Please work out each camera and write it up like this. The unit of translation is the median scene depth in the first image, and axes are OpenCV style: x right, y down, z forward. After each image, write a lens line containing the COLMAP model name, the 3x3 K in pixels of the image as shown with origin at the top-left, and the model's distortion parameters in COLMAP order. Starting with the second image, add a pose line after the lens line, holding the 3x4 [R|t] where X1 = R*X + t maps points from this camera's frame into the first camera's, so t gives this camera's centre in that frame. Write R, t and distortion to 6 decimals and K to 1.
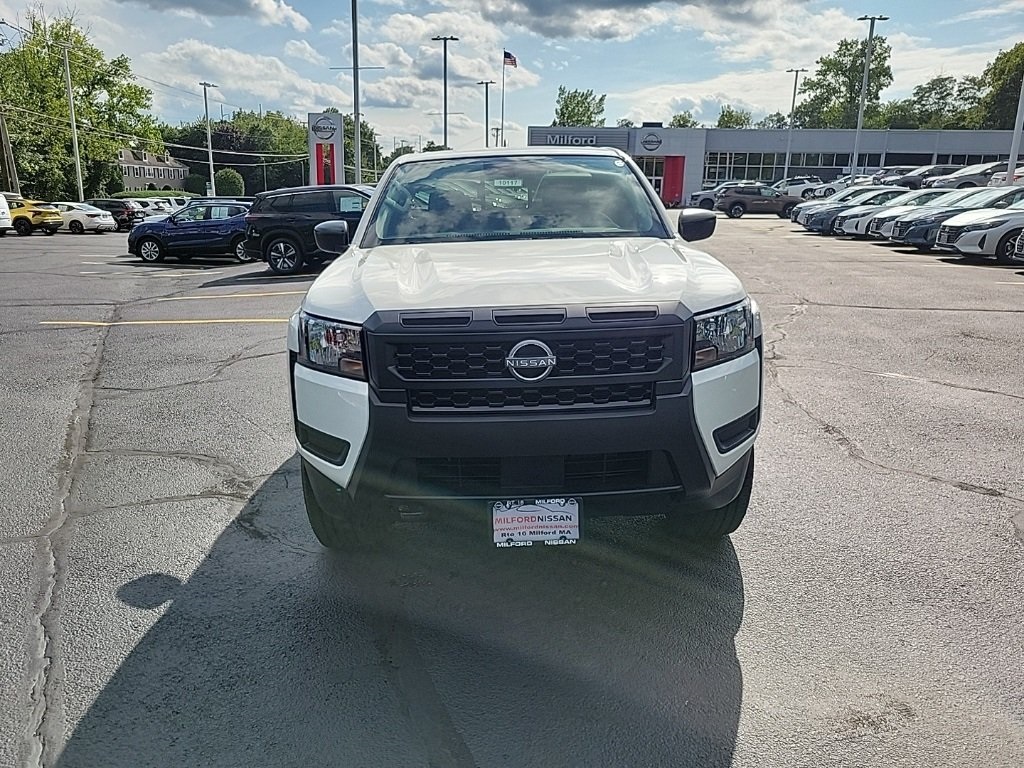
lens RADIAL K [[788.9, 0, 503.3], [0, 788.9, 378.9], [0, 0, 1]] dist [0.013673, 0.001274]
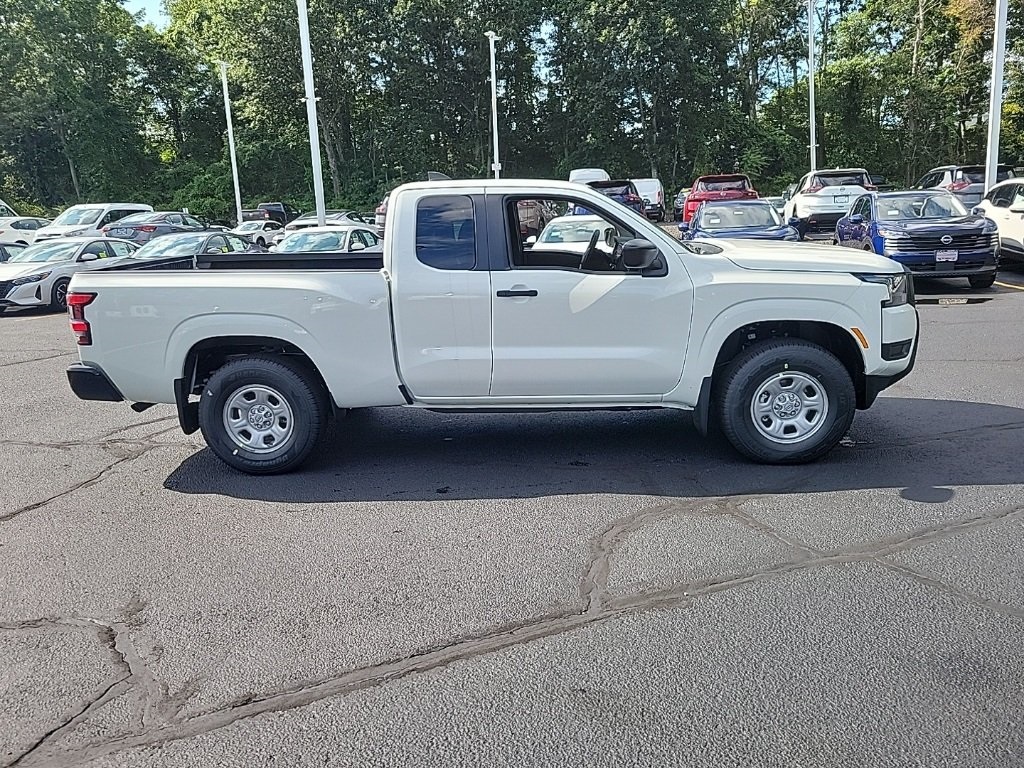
lens RADIAL K [[788.9, 0, 503.3], [0, 788.9, 378.9], [0, 0, 1]] dist [0.013673, 0.001274]
pose [[0.082501, -0.201114, 0.976087, -1.199980], [0.281478, 0.944251, 0.170763, -0.232502], [-0.956015, 0.260659, 0.134511, 0.987212]]
